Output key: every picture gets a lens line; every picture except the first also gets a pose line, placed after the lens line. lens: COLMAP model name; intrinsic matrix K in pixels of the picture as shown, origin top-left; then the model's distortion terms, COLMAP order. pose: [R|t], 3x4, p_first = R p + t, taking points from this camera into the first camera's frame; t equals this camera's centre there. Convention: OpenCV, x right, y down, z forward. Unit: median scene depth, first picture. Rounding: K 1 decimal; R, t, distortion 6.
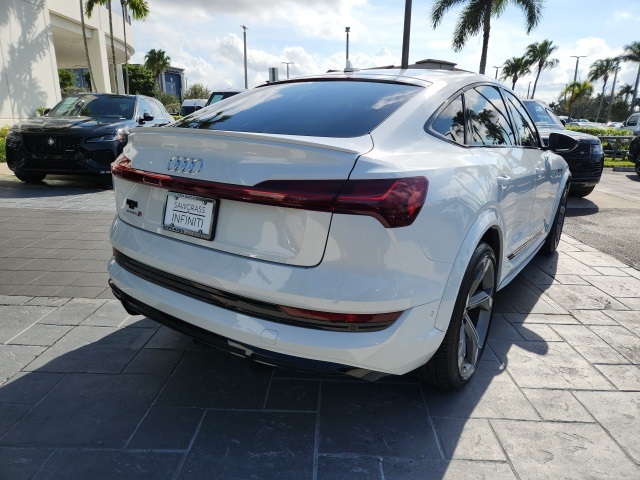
lens RADIAL K [[429.5, 0, 325.4], [0, 429.5, 236.0], [0, 0, 1]] dist [0.074009, -0.064240]
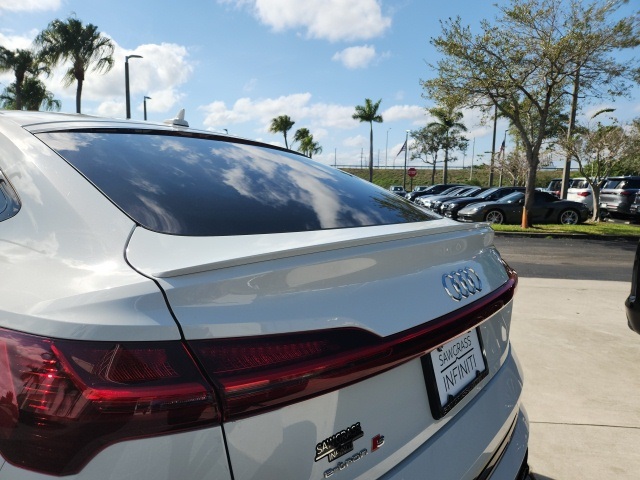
lens RADIAL K [[431.9, 0, 329.0], [0, 431.9, 246.4], [0, 0, 1]] dist [0.068421, -0.064600]
pose [[0.071545, -0.152410, 0.985724, -0.711426], [0.242244, 0.961323, 0.131055, -0.258315], [-0.967574, 0.229409, 0.105699, 0.840792]]
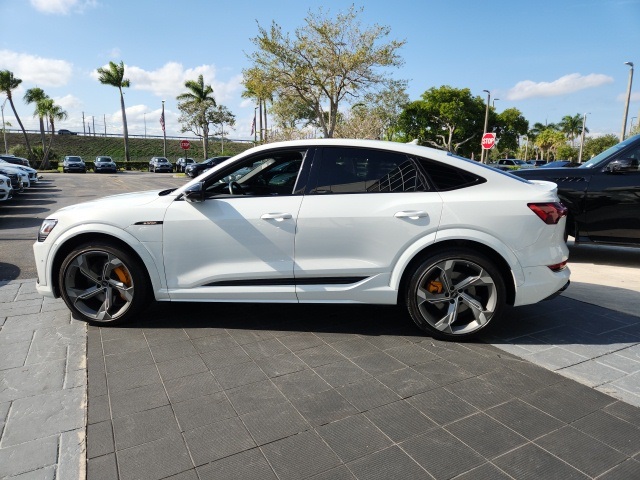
lens RADIAL K [[429.5, 0, 325.4], [0, 429.5, 236.0], [0, 0, 1]] dist [0.074009, -0.064240]
pose [[-0.489070, -0.173055, 0.854905, -1.375107], [0.203228, 0.930538, 0.304627, -0.707235], [-0.848239, 0.322724, -0.419929, 2.341563]]
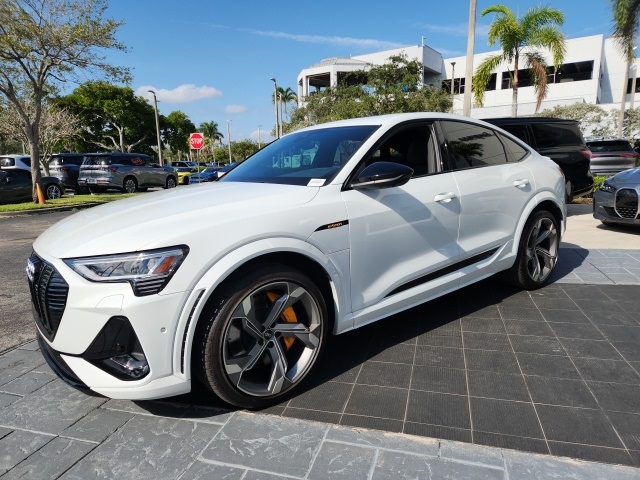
lens RADIAL K [[430.4, 0, 318.5], [0, 430.4, 240.5], [0, 0, 1]] dist [0.070663, -0.056615]
pose [[-0.962253, -0.040136, 0.269181, 0.034507], [0.079137, 0.905065, 0.417844, -0.817258], [-0.260397, 0.423374, -0.867725, 3.163715]]
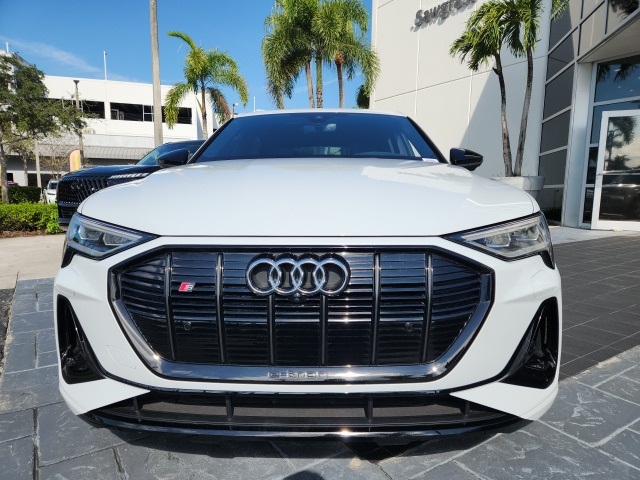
lens RADIAL K [[427.0, 0, 329.4], [0, 427.0, 237.7], [0, 0, 1]] dist [0.073513, -0.060512]
pose [[-0.823780, 0.037235, -0.565686, 1.228152], [-0.166813, 0.937745, 0.304645, -0.585366], [0.541812, 0.345324, -0.766284, 2.874772]]
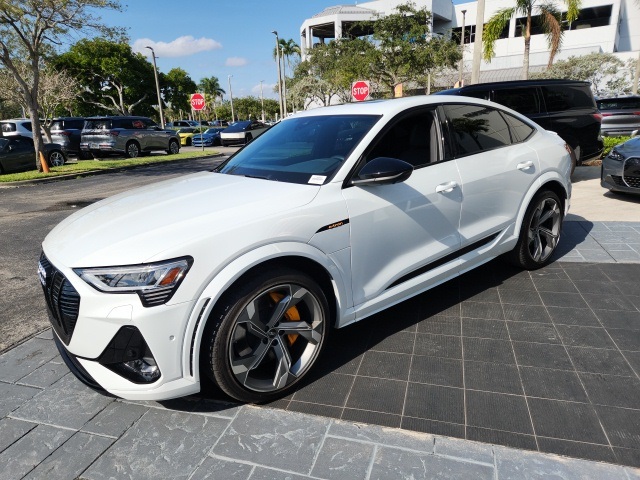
lens RADIAL K [[430.4, 0, 318.5], [0, 430.4, 240.5], [0, 0, 1]] dist [0.070663, -0.056615]
pose [[-0.959081, -0.055872, 0.277565, 0.023270], [0.095633, 0.858795, 0.503315, -0.918625], [-0.266493, 0.509264, -0.818310, 3.127666]]
